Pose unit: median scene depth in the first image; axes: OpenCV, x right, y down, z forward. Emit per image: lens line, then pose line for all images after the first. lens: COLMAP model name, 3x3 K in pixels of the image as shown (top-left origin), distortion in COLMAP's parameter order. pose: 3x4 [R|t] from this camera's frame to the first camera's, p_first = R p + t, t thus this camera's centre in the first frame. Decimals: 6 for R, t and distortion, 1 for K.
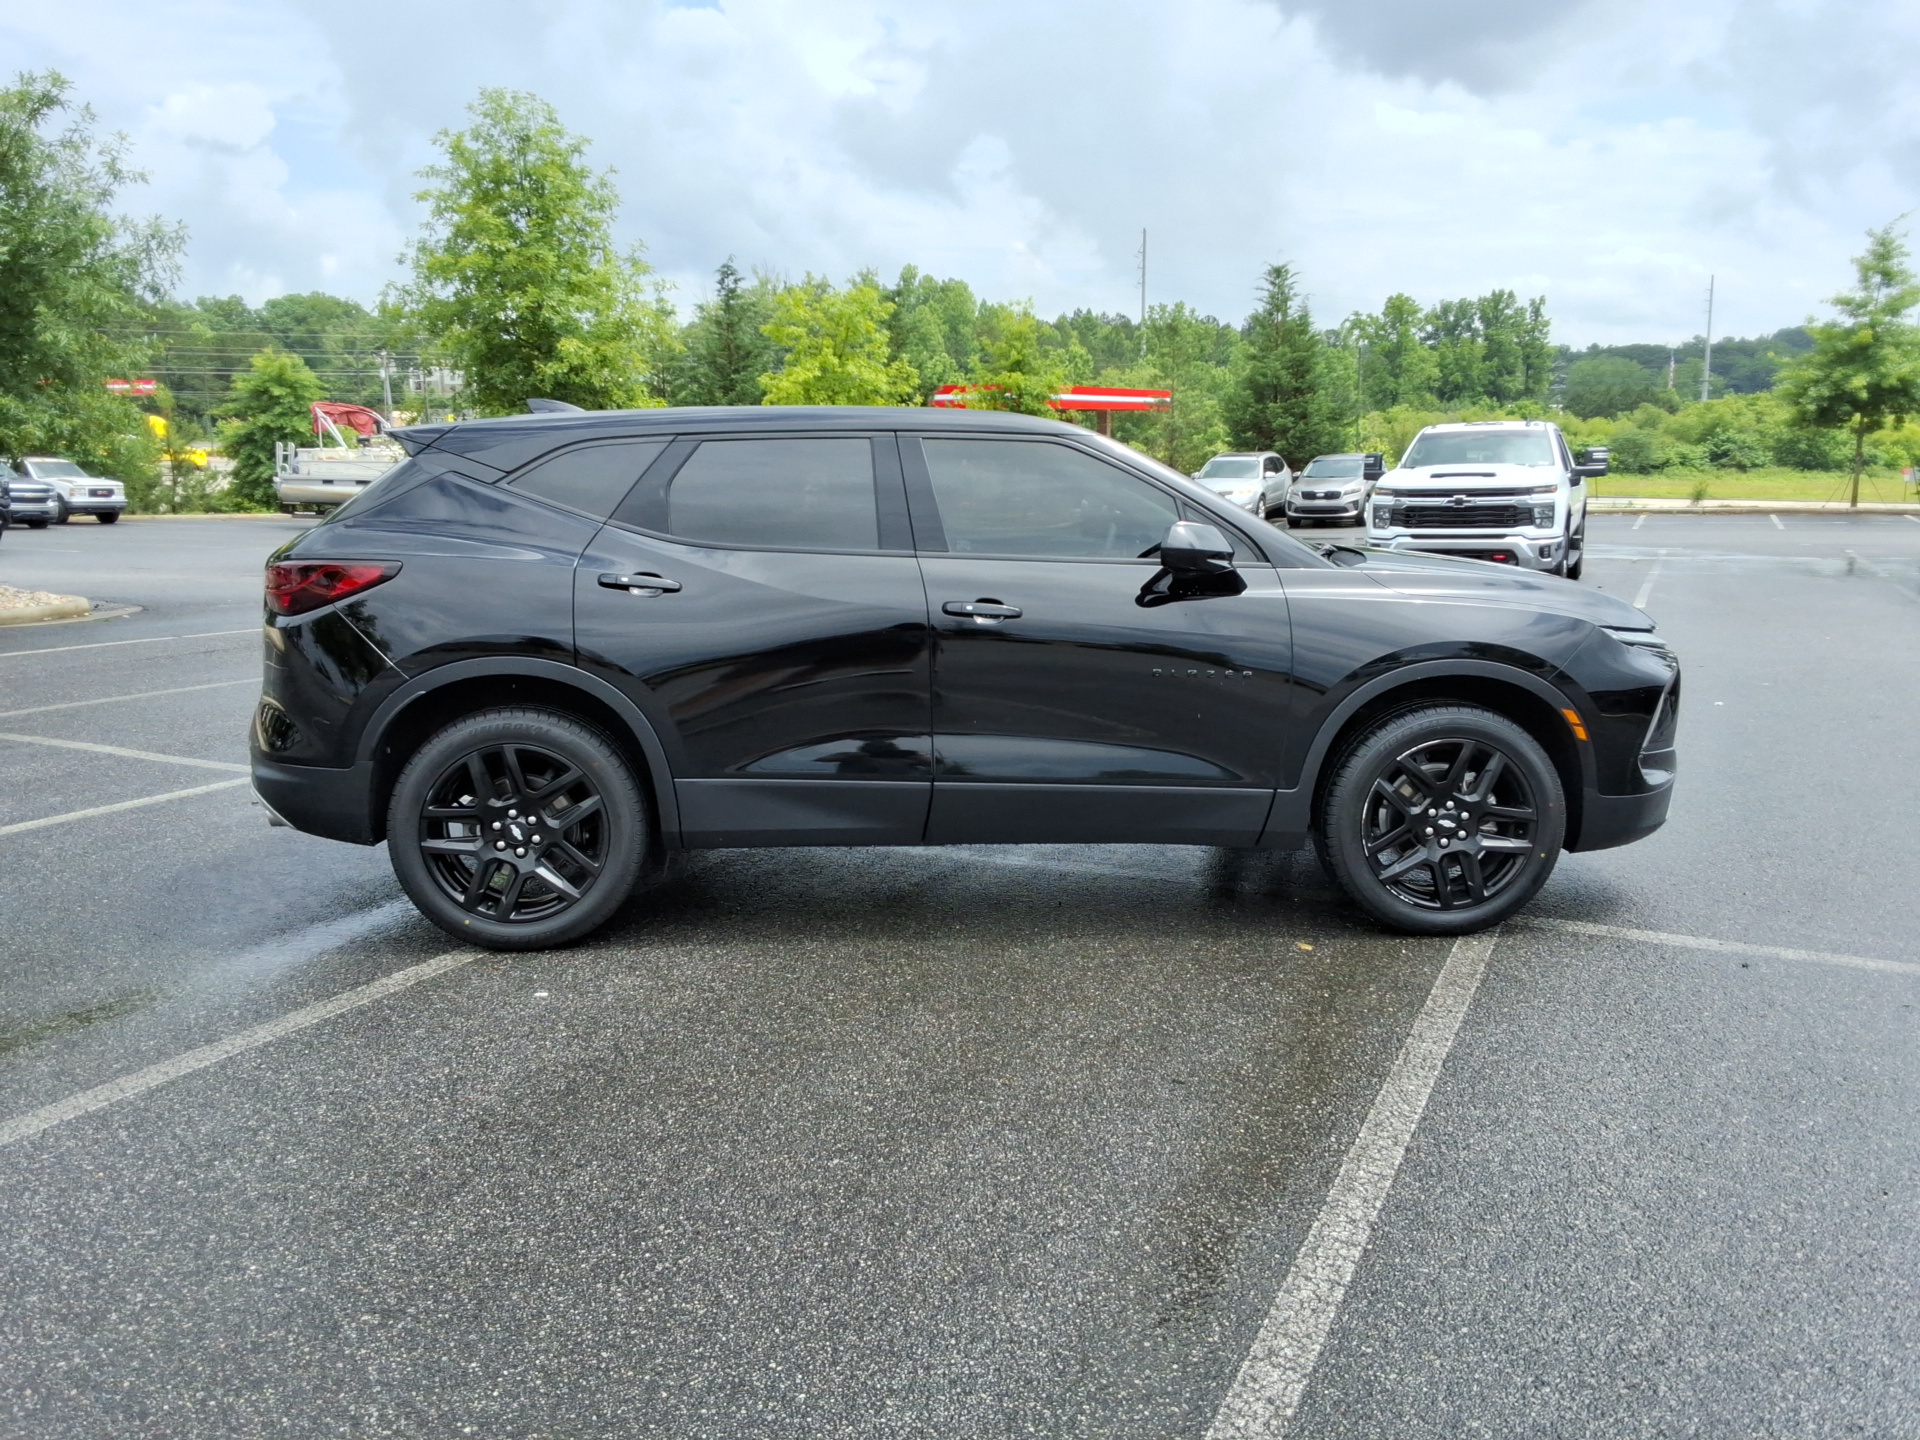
lens RADIAL K [[1542.7, 0, 967.7], [0, 1542.7, 714.5], [0, 0, 1]] dist [0.093067, -0.147250]
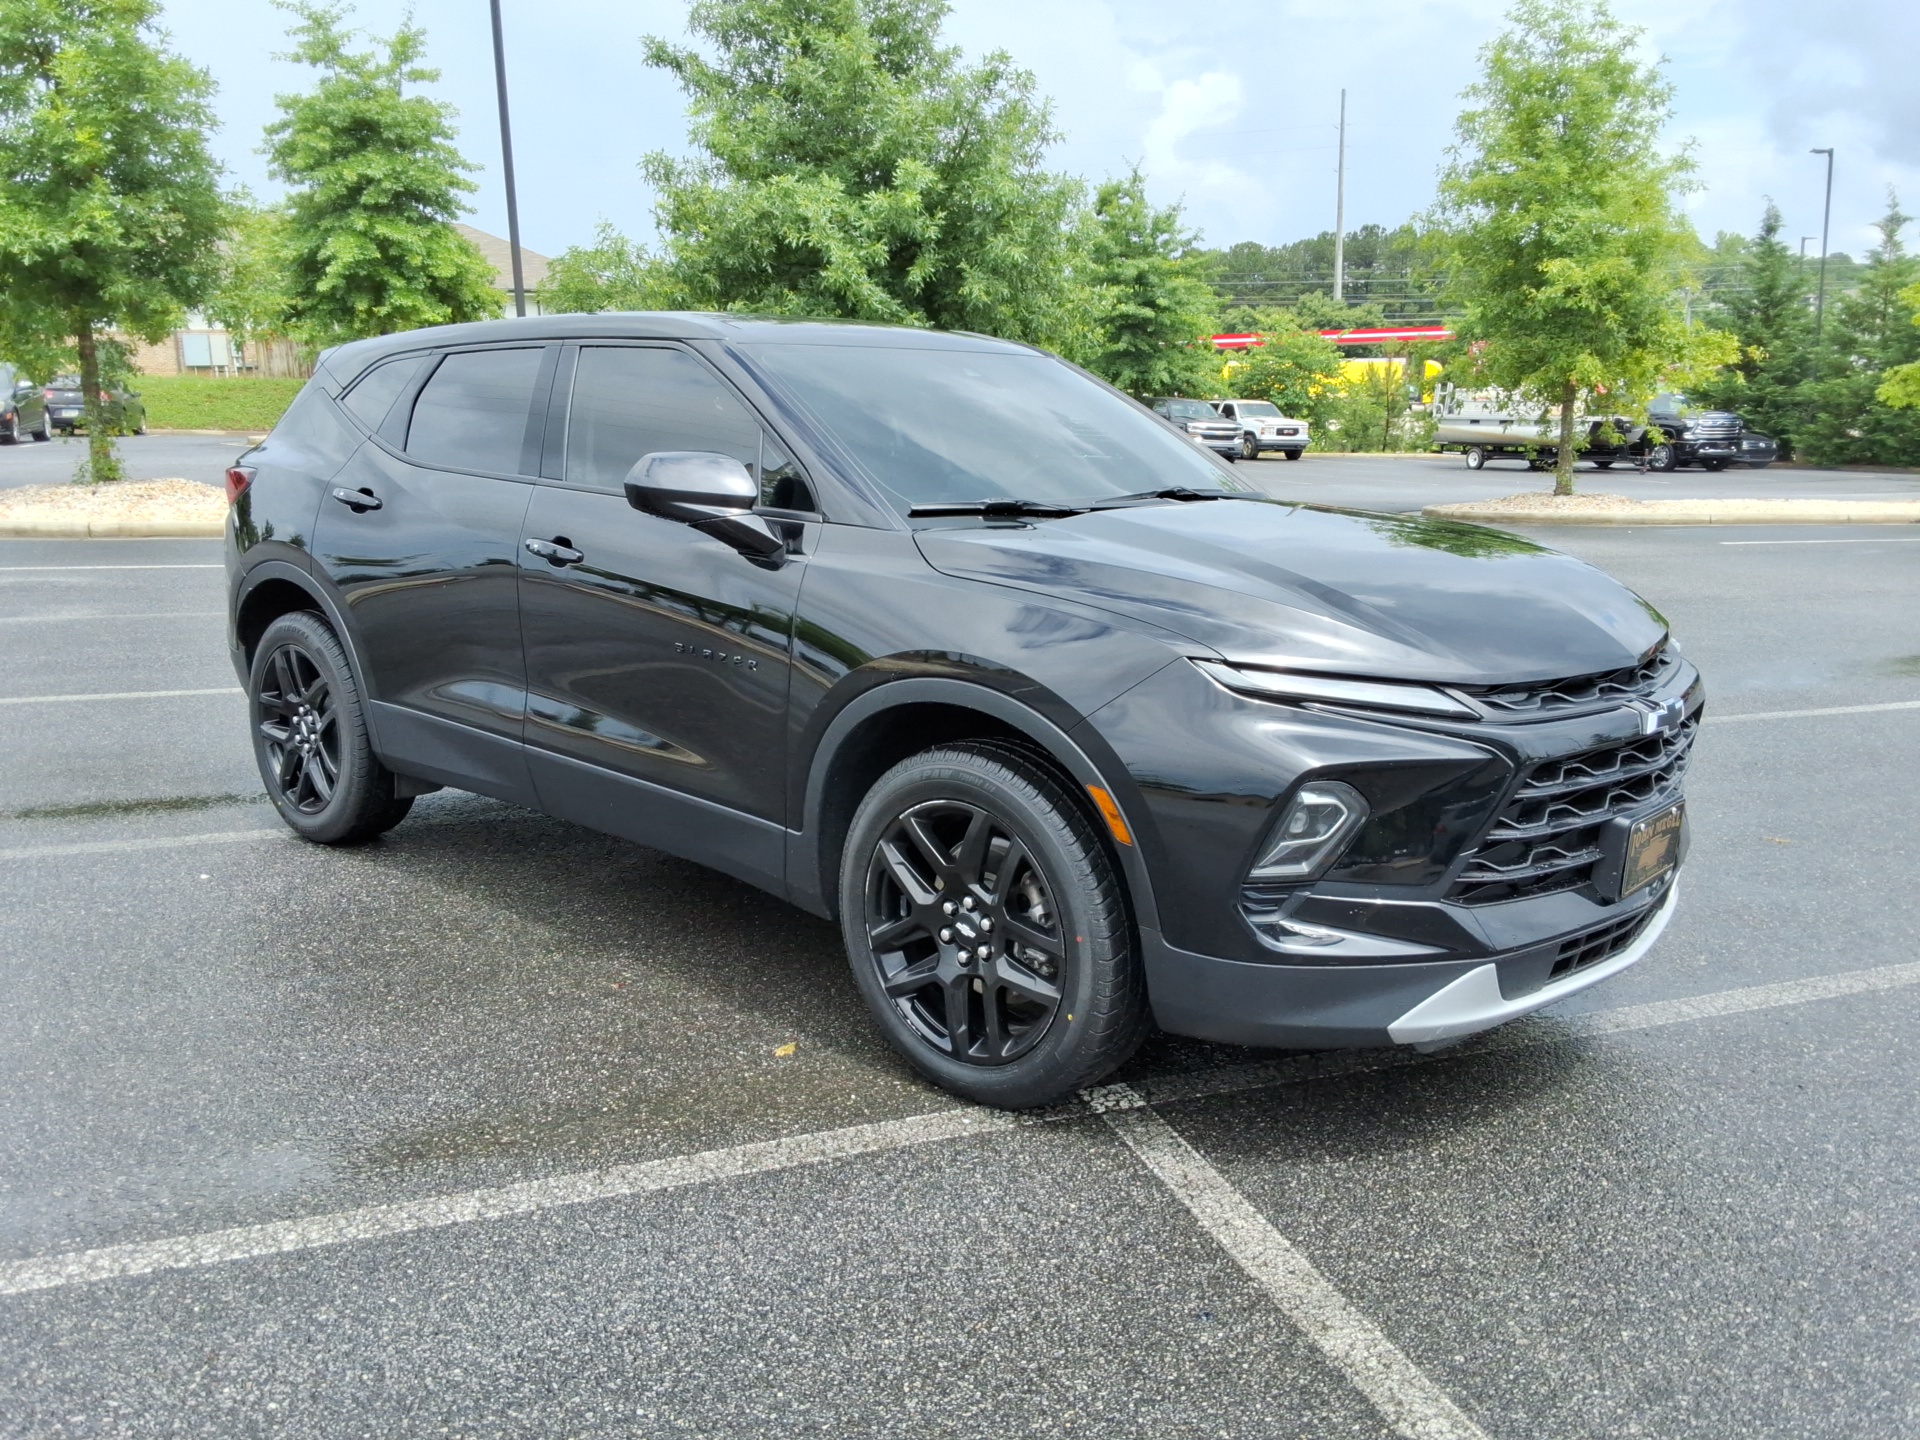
lens RADIAL K [[1542.7, 0, 960.3], [0, 1542.7, 714.0], [0, 0, 1]] dist [0.093067, -0.147250]
pose [[0.688804, 0.140971, -0.711109, 0.172503], [-0.115408, 0.989725, 0.084416, -0.017093], [0.715703, 0.023922, 0.697995, 0.123065]]
